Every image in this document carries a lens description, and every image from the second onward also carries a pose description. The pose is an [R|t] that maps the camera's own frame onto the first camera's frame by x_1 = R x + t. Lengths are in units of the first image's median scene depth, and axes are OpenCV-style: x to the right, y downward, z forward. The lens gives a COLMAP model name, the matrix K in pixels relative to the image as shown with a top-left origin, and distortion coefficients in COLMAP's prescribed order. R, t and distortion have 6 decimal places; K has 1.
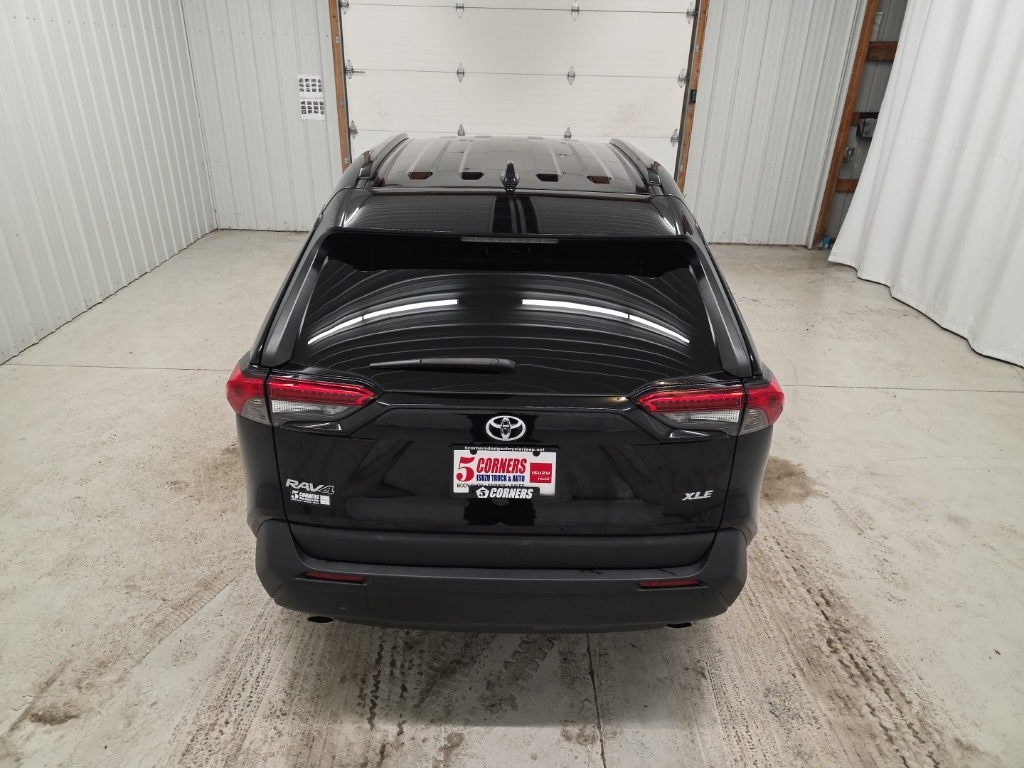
lens RADIAL K [[679.5, 0, 504.1], [0, 679.5, 384.7], [0, 0, 1]] dist [0.045504, -0.037320]
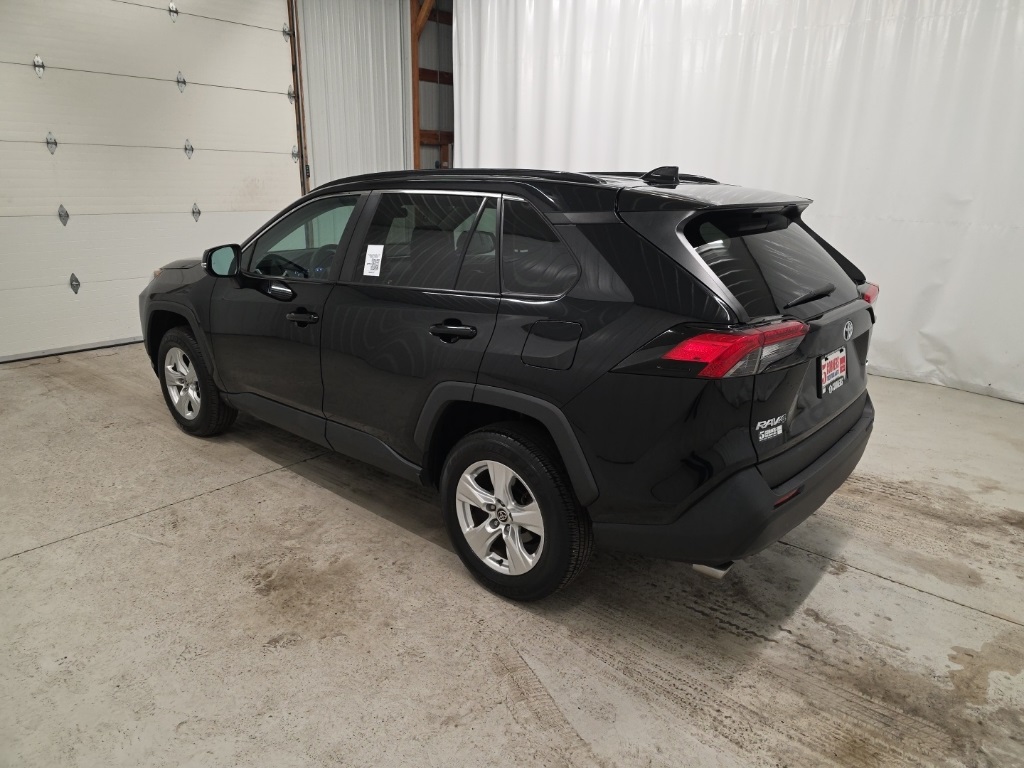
lens RADIAL K [[684.8, 0, 514.2], [0, 684.8, 386.0], [0, 0, 1]] dist [0.048091, -0.039619]
pose [[0.647066, -0.233295, 0.725865, -1.069766], [0.326527, 0.945103, 0.012679, -0.050085], [-0.688975, 0.228810, 0.687721, 0.367028]]
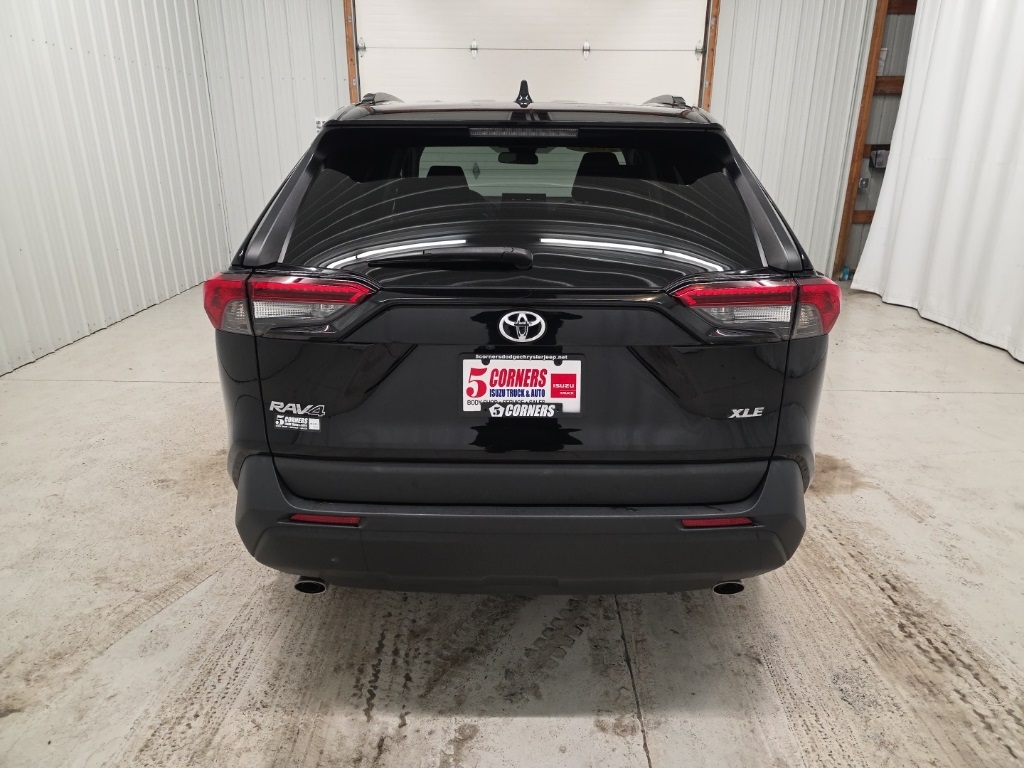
lens RADIAL K [[681.6, 0, 518.3], [0, 681.6, 378.2], [0, 0, 1]] dist [0.043948, -0.034892]
pose [[0.999882, -0.014674, -0.004614, 0.000286], [0.014038, 0.993119, -0.116262, 0.164701], [0.006288, 0.116183, 0.993208, 0.103420]]
